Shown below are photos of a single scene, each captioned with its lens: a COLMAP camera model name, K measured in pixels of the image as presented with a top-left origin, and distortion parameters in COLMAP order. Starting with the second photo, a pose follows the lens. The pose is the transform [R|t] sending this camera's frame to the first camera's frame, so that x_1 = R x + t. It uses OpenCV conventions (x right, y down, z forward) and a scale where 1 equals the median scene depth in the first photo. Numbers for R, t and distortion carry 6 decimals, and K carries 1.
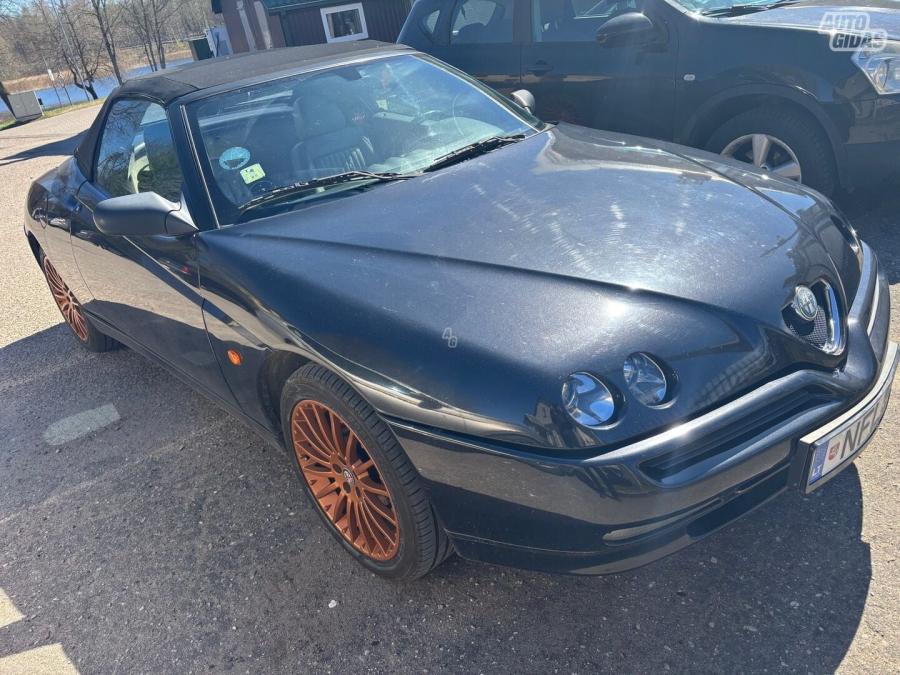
lens RADIAL K [[681.1, 0, 464.9], [0, 681.1, 334.9], [0, 0, 1]] dist [0.069100, -0.081323]
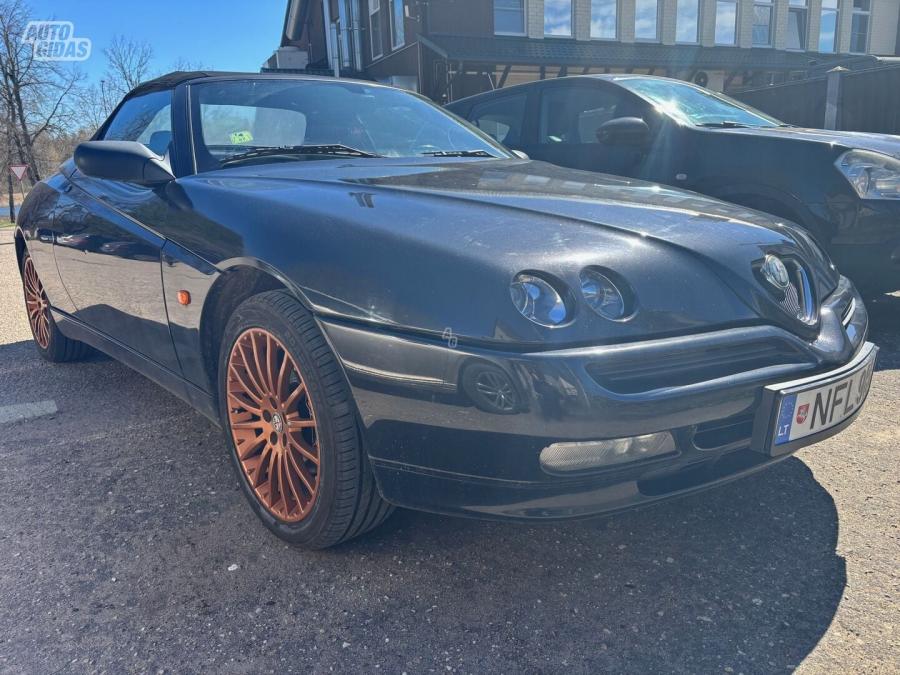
lens RADIAL K [[681.1, 0, 464.9], [0, 681.1, 334.9], [0, 0, 1]] dist [0.069100, -0.081323]
pose [[0.992578, 0.121510, -0.004941, 0.070315], [-0.119540, 0.967410, -0.223223, 0.276812], [-0.022344, 0.222157, 0.974755, 0.082624]]
